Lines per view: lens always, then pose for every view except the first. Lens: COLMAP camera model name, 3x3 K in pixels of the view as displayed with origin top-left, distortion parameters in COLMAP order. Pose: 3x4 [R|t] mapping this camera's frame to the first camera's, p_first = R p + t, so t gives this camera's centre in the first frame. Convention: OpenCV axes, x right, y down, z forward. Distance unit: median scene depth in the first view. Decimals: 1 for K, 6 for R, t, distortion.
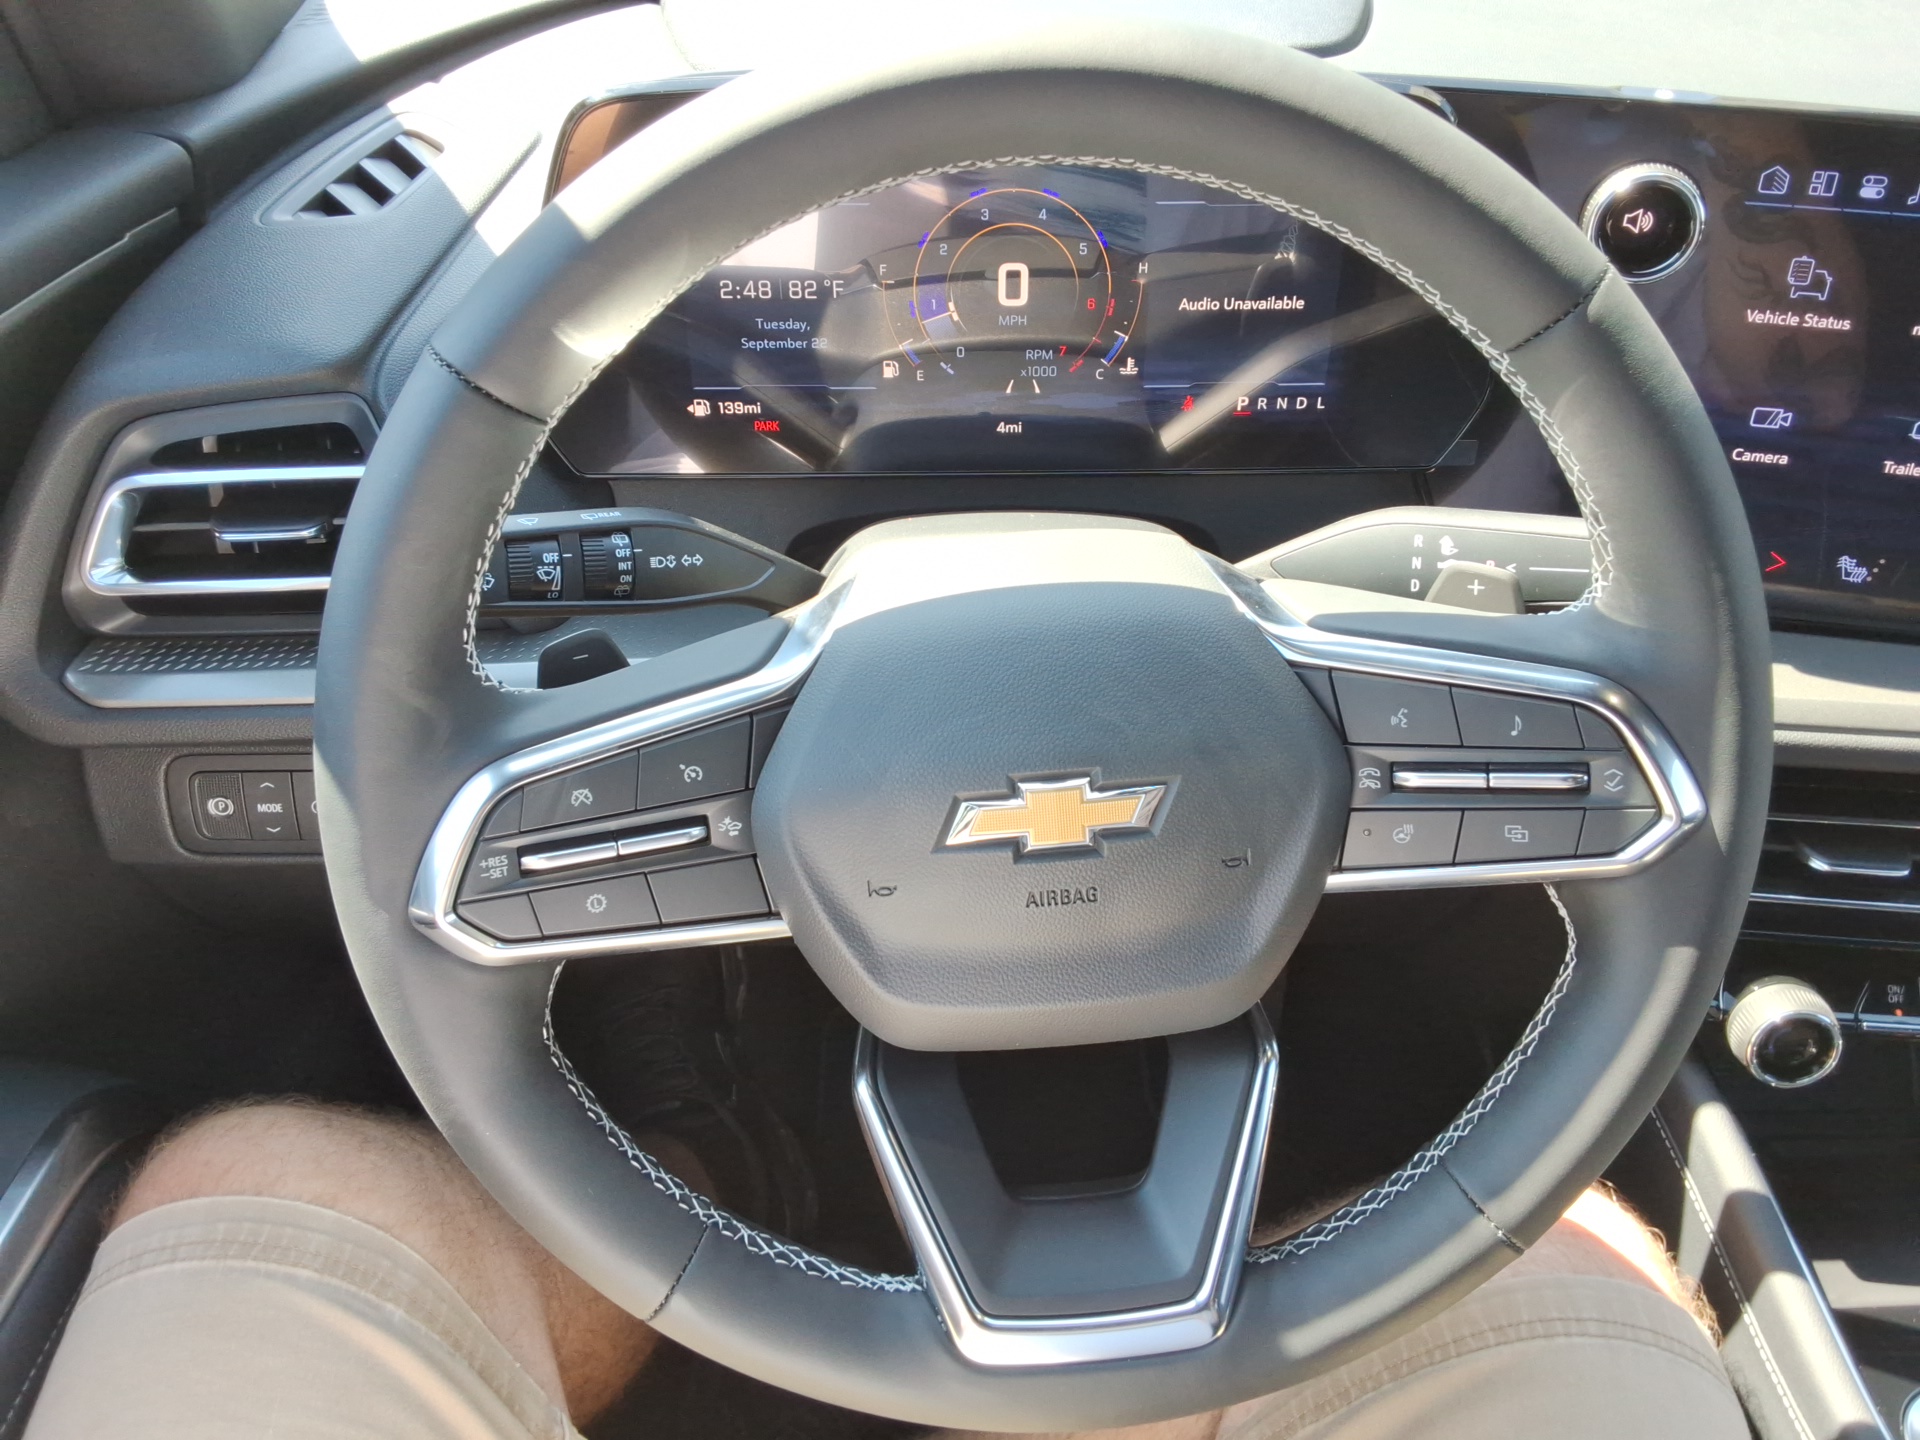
lens RADIAL K [[1552.0, 0, 960.5], [0, 1552.0, 699.9], [0, 0, 1]] dist [0.101139, -0.155245]
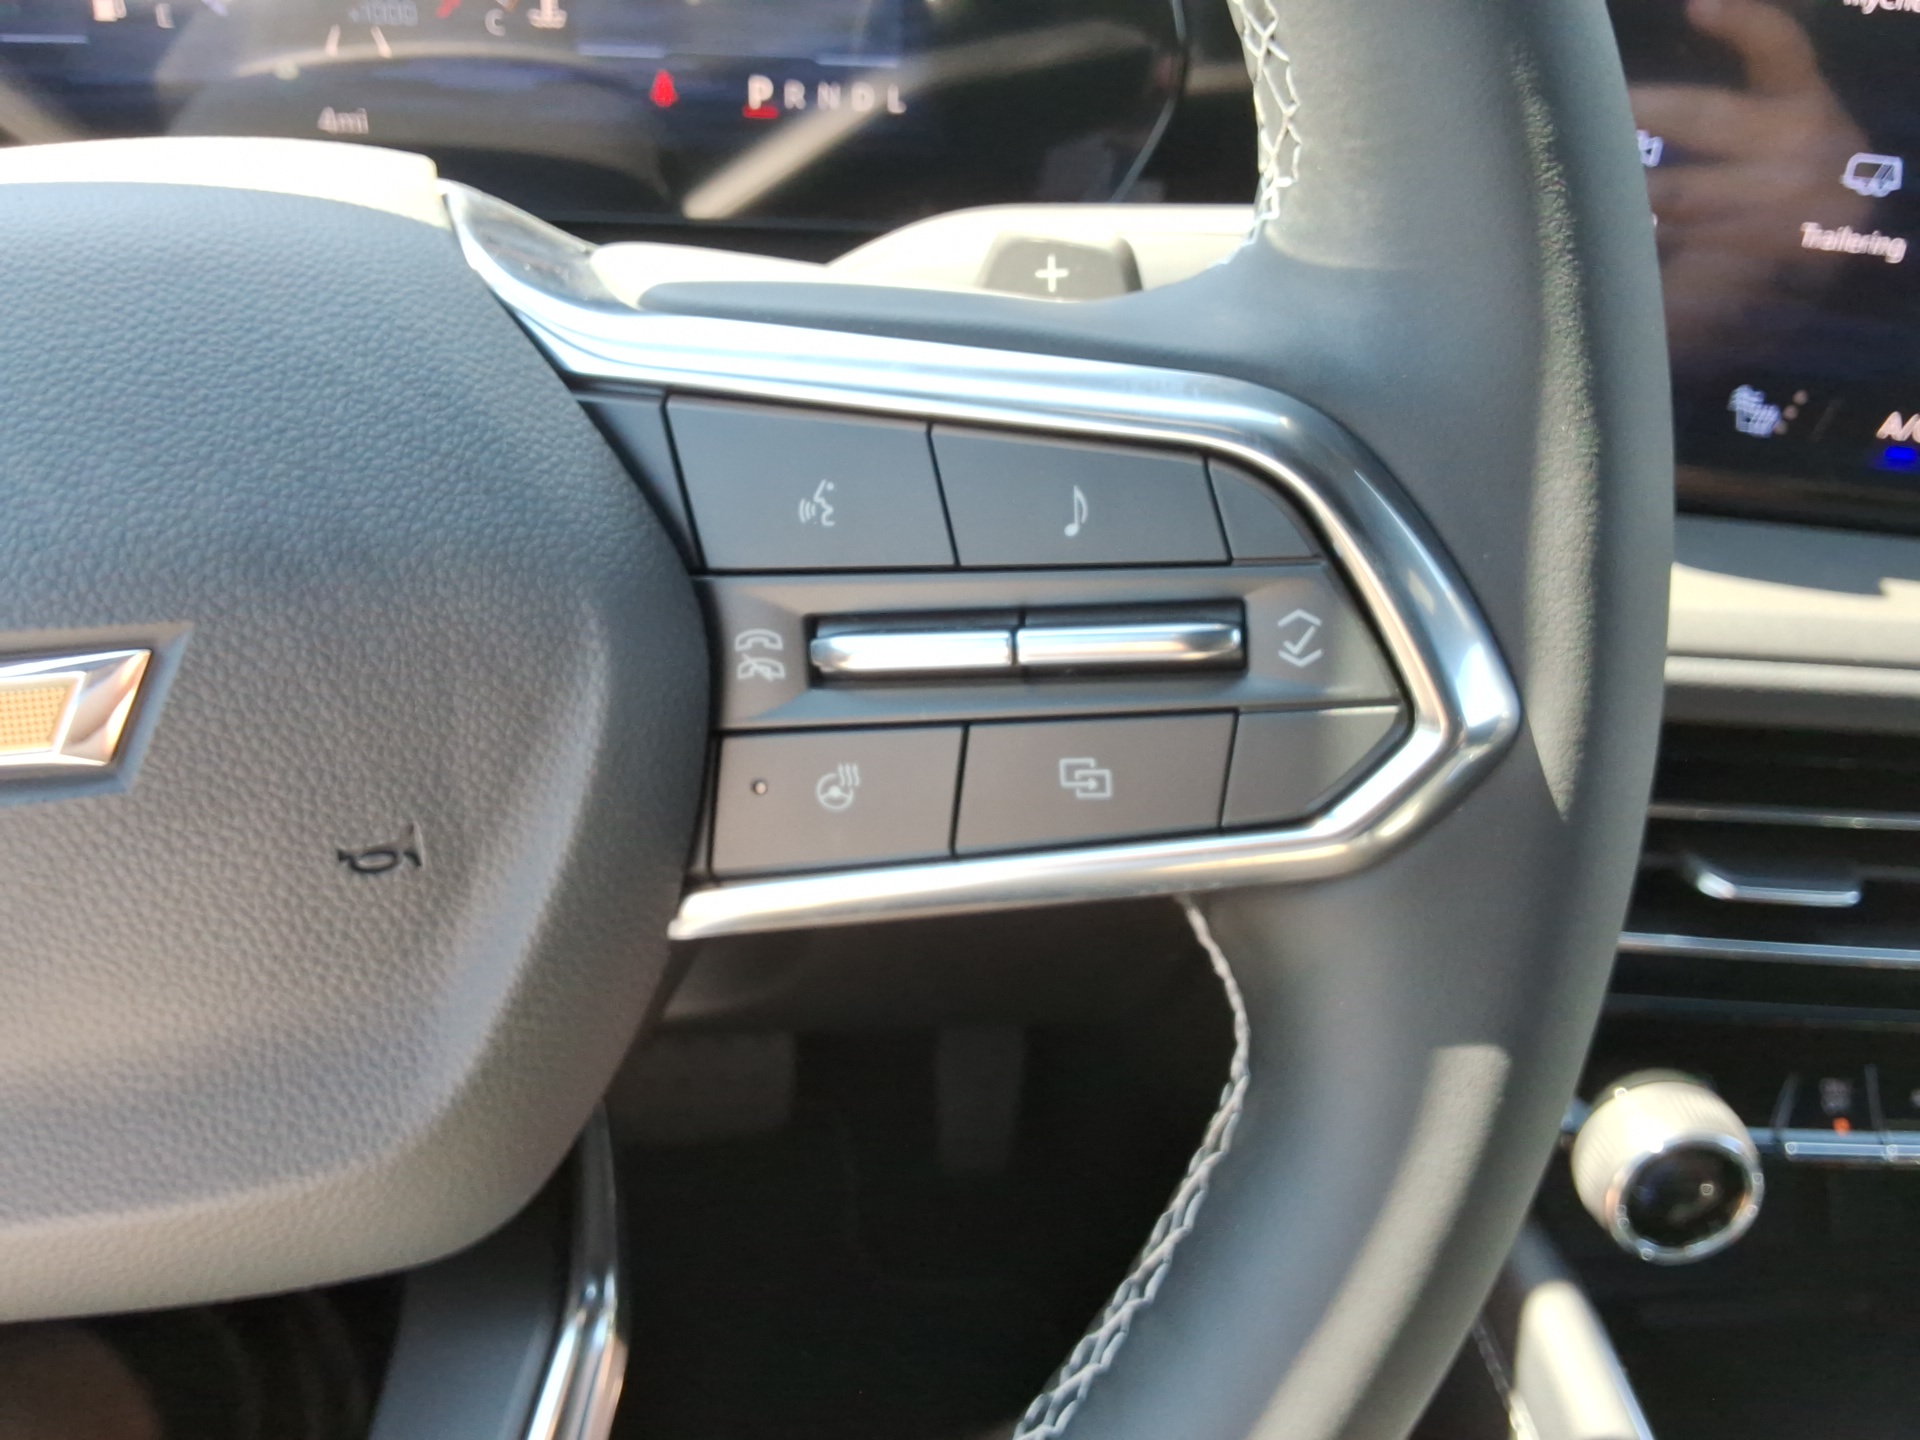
lens RADIAL K [[1552.0, 0, 990.1], [0, 1552.0, 711.0], [0, 0, 1]] dist [0.101139, -0.155245]
pose [[0.994853, 0.000668, 0.101324, 0.277722], [0.003102, 0.999309, -0.037045, 0.079901], [-0.101278, 0.037168, 0.994164, 0.572521]]
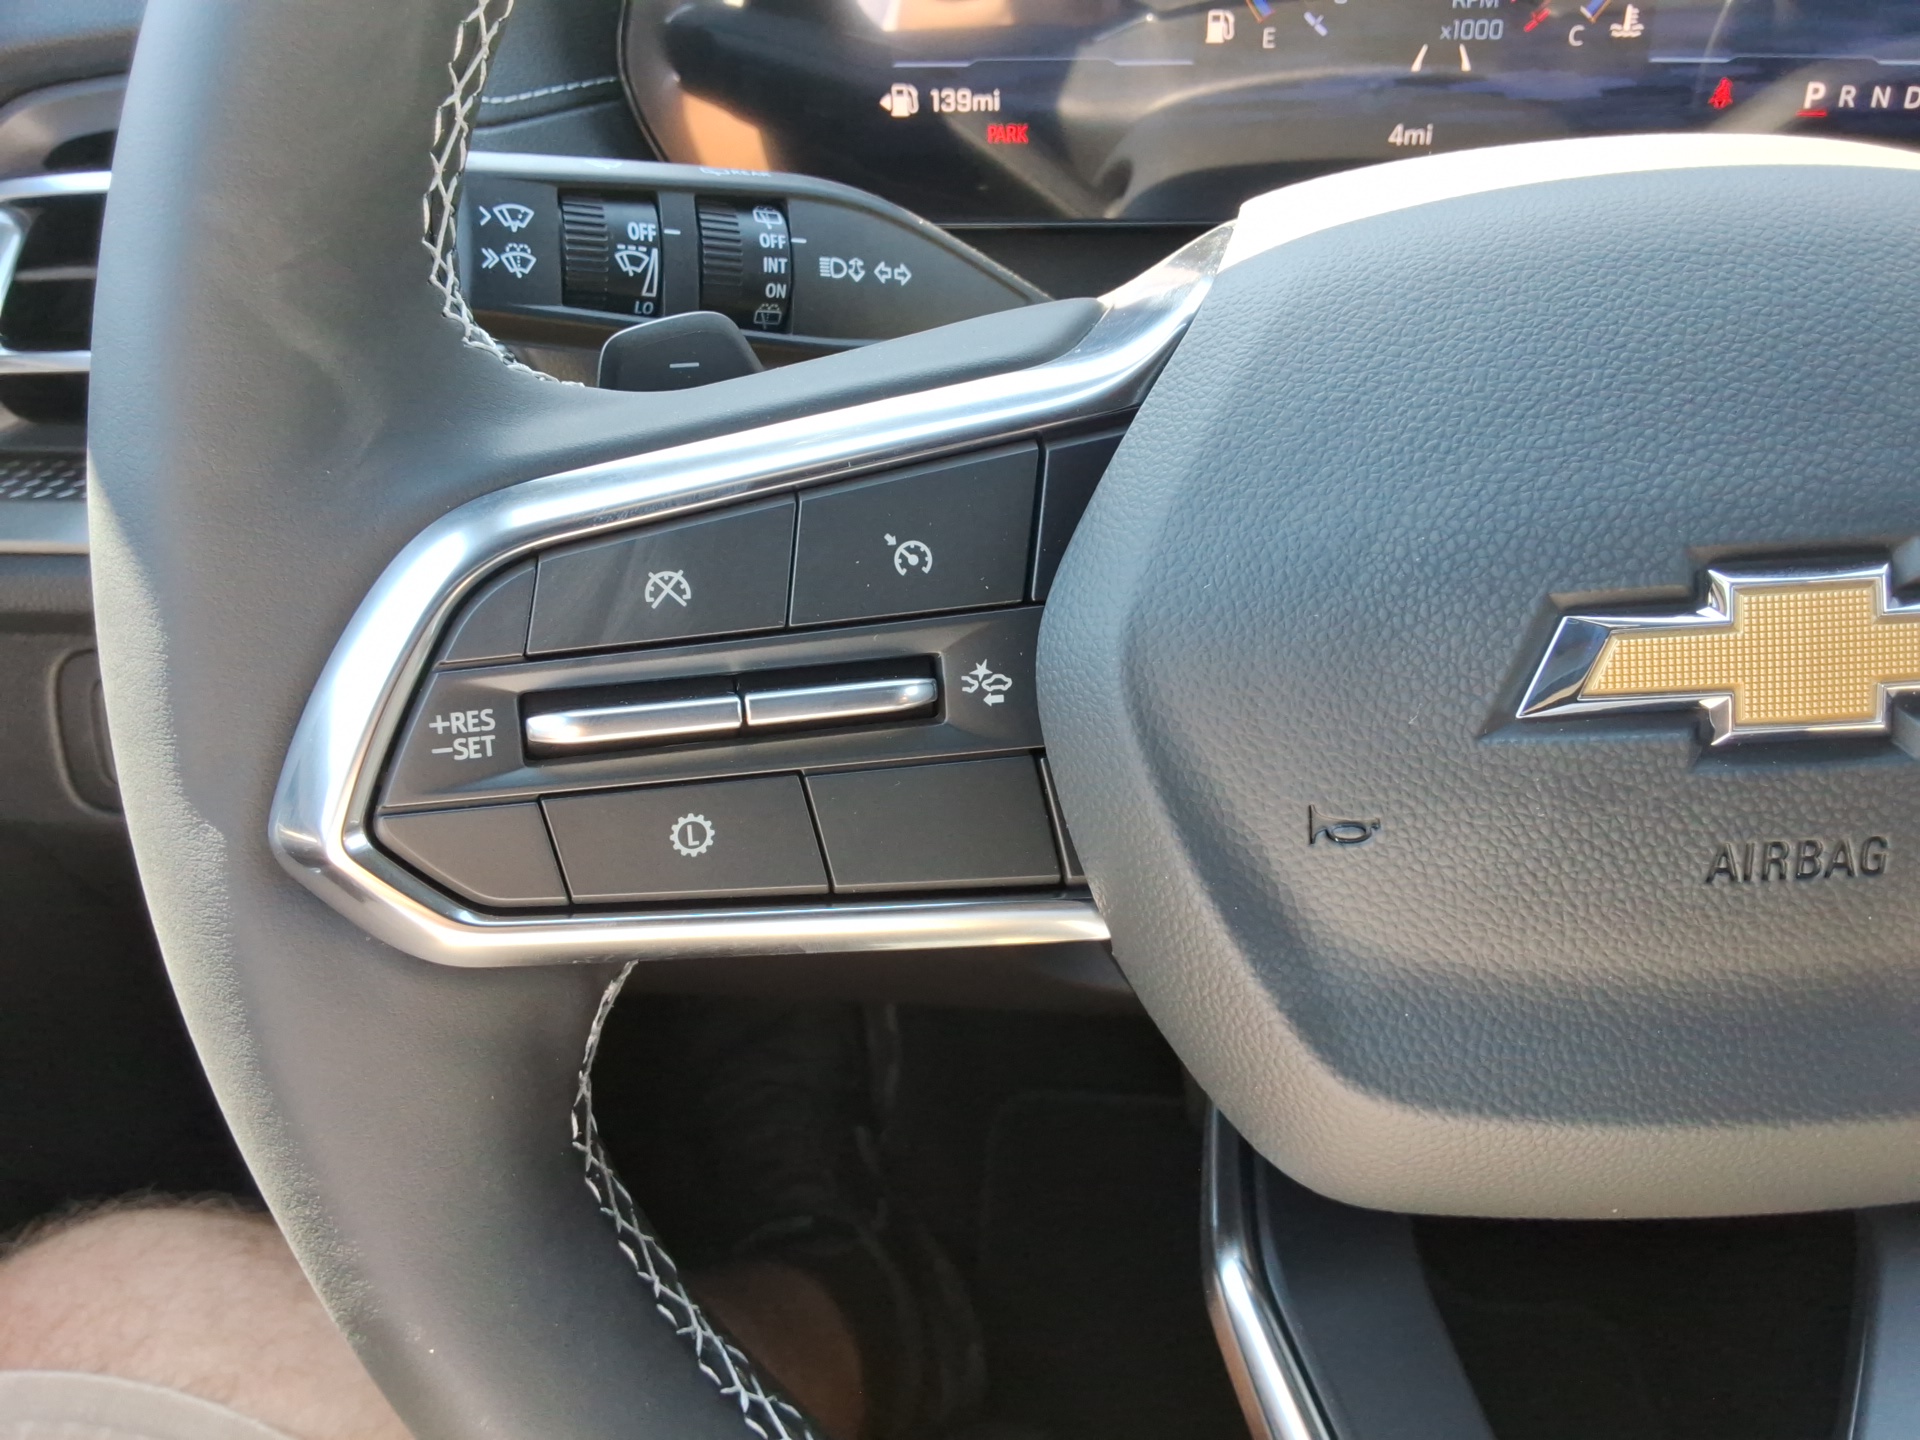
lens RADIAL K [[1552.0, 0, 947.6], [0, 1552.0, 685.5], [0, 0, 1]] dist [0.101139, -0.155245]
pose [[0.995562, 0.024065, -0.090979, -0.116281], [-0.030153, 0.997354, -0.066155, 0.110425], [0.089146, 0.068604, 0.993653, 0.539725]]
